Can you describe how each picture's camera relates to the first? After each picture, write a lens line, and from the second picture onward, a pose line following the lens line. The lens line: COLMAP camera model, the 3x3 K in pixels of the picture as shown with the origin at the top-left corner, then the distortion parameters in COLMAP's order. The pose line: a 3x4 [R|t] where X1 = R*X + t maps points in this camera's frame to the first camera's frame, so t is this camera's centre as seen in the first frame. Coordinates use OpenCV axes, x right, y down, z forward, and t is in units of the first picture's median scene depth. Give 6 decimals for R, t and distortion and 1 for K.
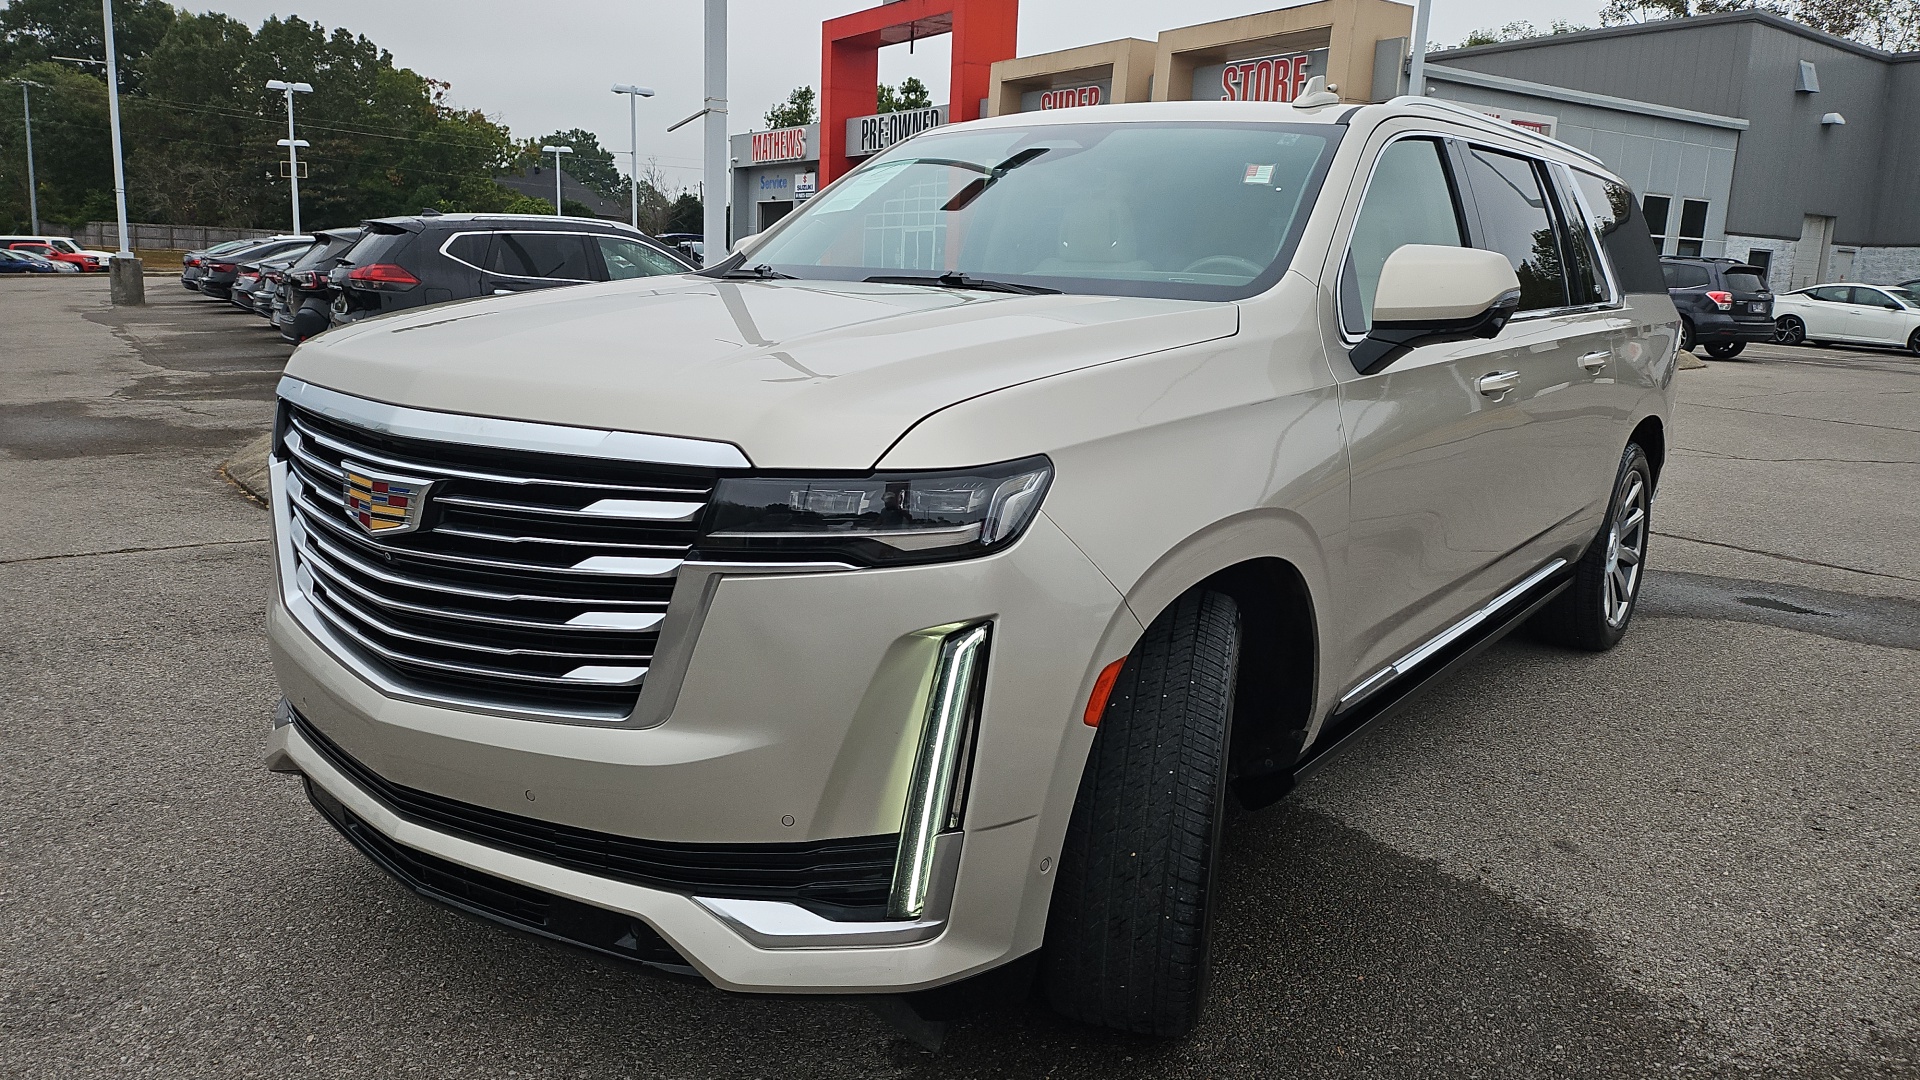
lens RADIAL K [[1340.4, 0, 963.1], [0, 1340.4, 538.1], [0, 0, 1]] dist [0.056190, -0.063799]
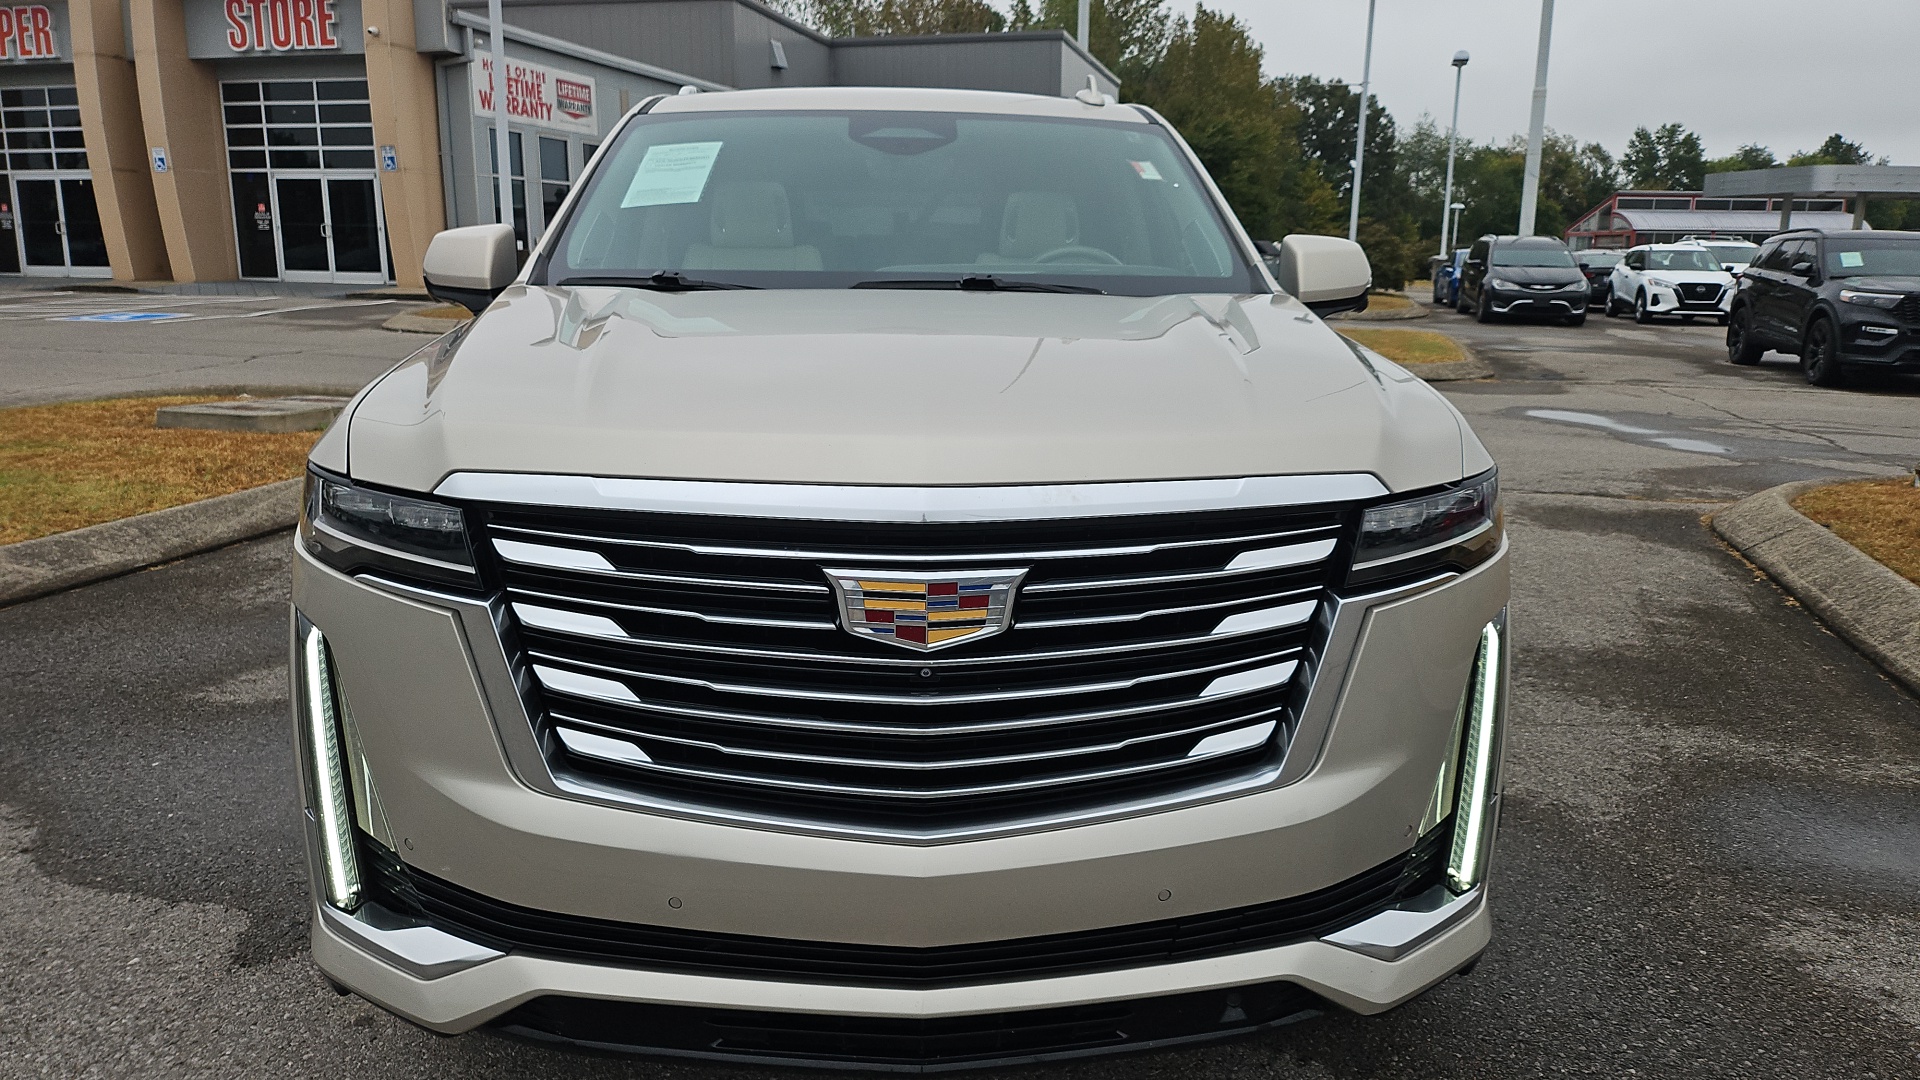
lens RADIAL K [[1340.4, 0, 963.5], [0, 1340.4, 544.1], [0, 0, 1]] dist [0.056190, -0.063799]
pose [[0.759930, -0.165172, 0.628669, -0.913891], [0.141566, 0.986015, 0.087934, -0.131661], [-0.634402, 0.022175, 0.772685, 0.378876]]
